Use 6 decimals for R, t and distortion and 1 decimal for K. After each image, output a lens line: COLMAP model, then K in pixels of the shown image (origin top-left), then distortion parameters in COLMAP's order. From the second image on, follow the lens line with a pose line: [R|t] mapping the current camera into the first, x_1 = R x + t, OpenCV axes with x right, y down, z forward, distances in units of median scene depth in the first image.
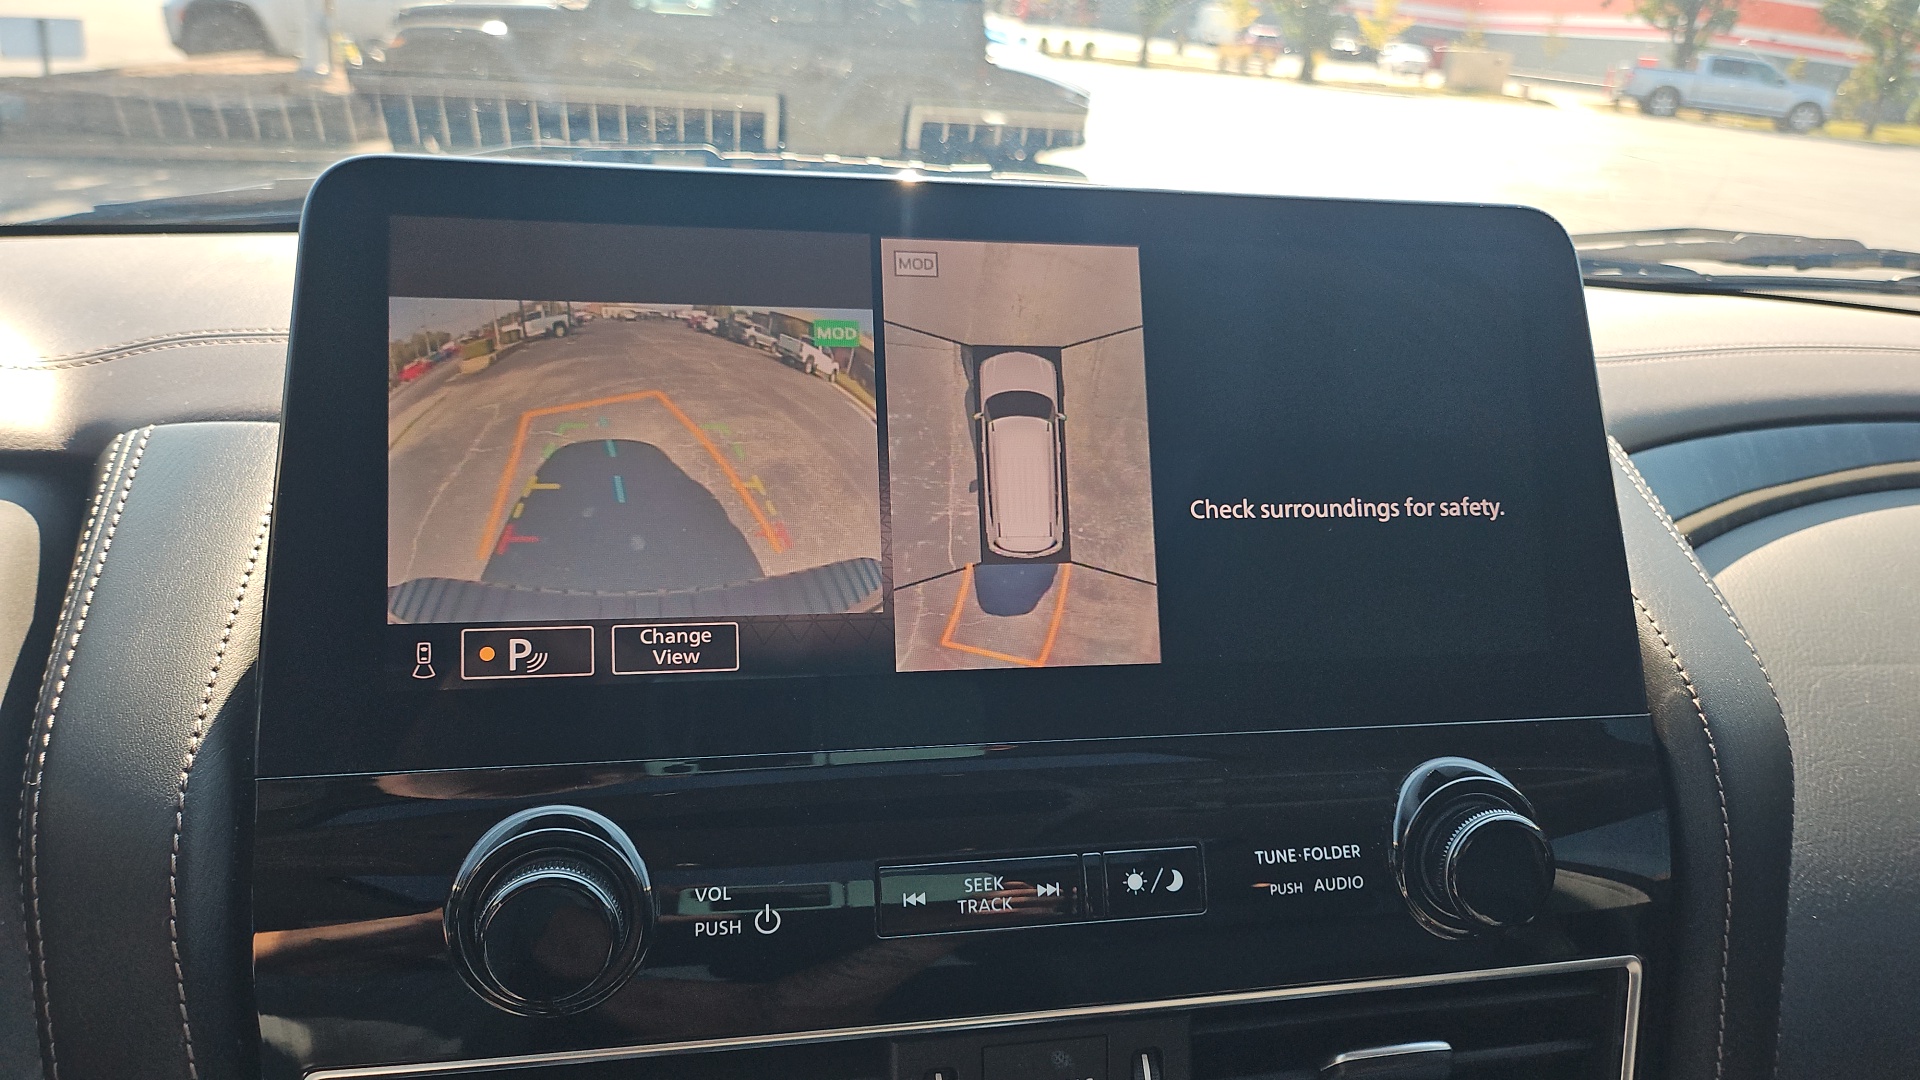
lens RADIAL K [[1348.0, 0, 986.9], [0, 1348.0, 545.4], [0, 0, 1]] dist [0.058692, -0.077043]
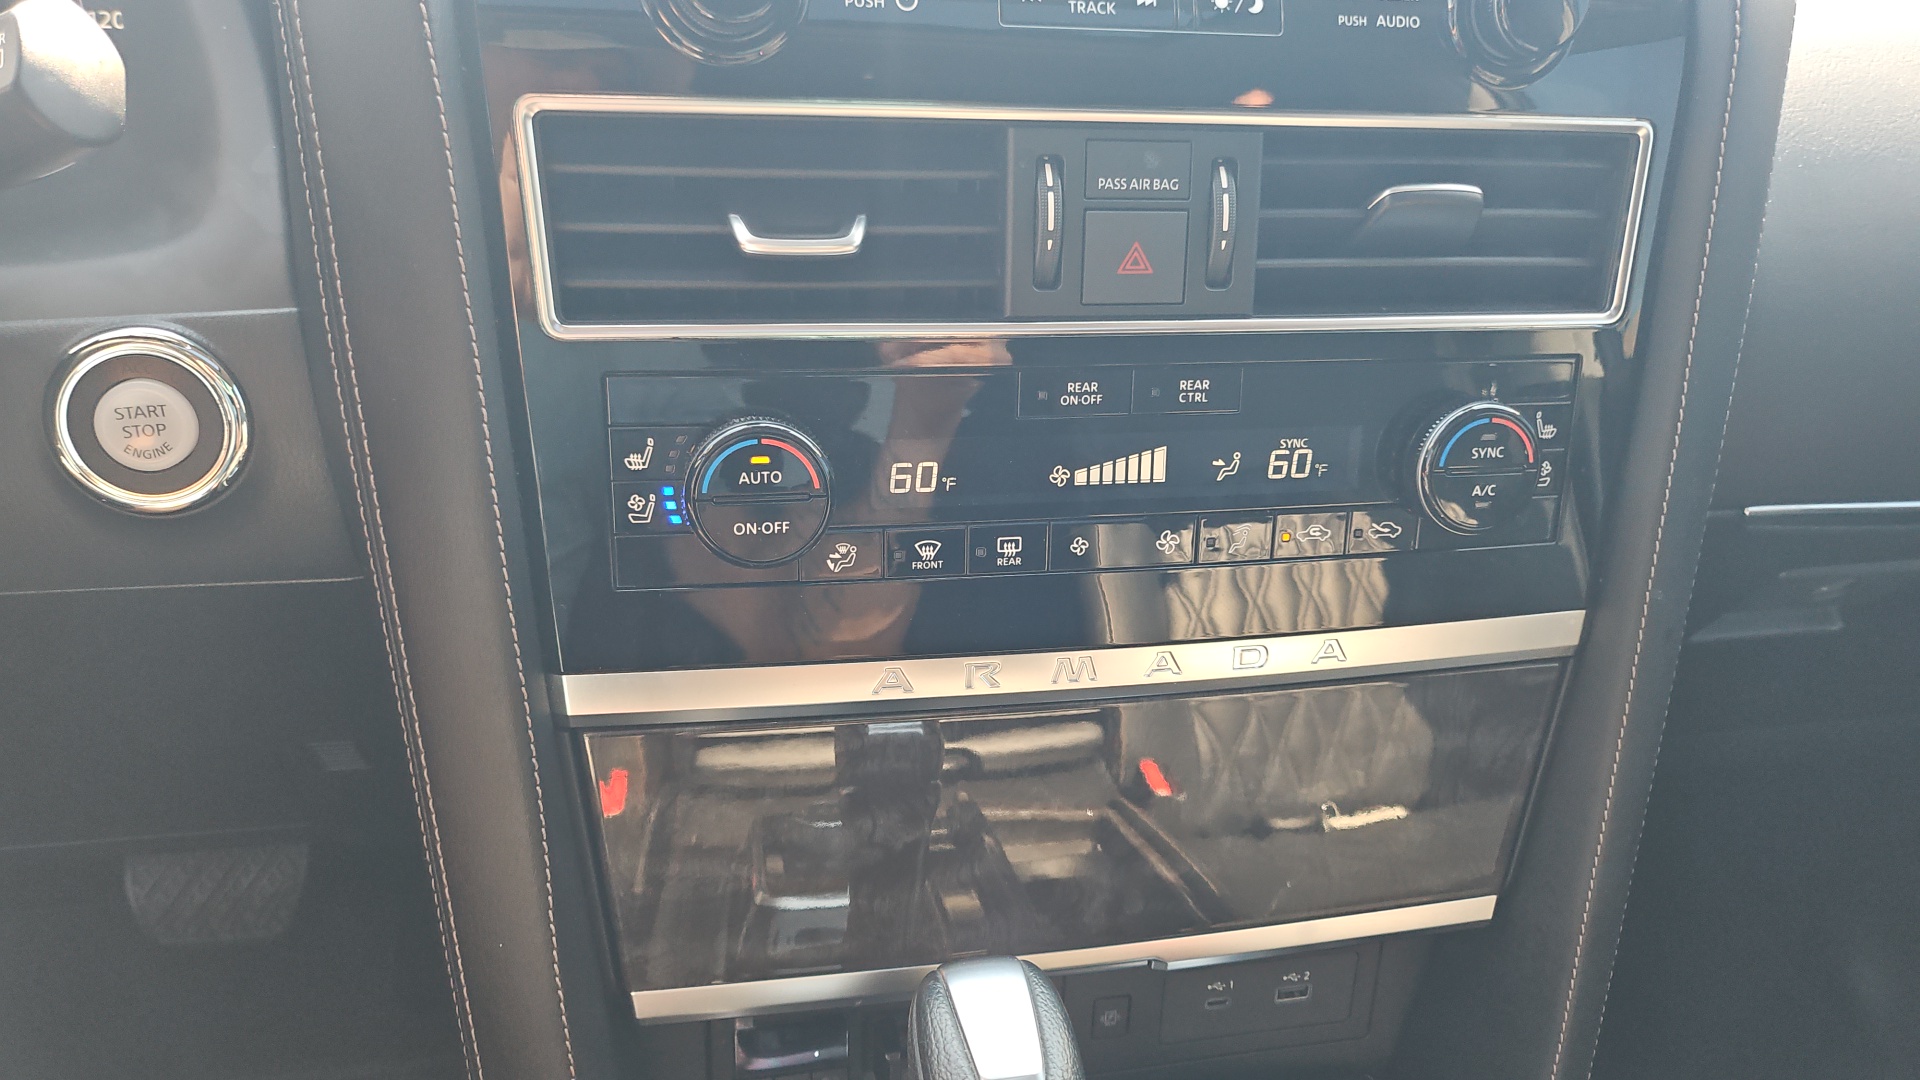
lens RADIAL K [[1348.0, 0, 966.7], [0, 1348.0, 526.9], [0, 0, 1]] dist [0.058692, -0.077043]
pose [[0.999925, 0.007531, 0.009608, -0.088144], [-0.009140, 0.983573, 0.180280, 0.377678], [-0.008092, -0.180355, 0.983568, -0.154308]]
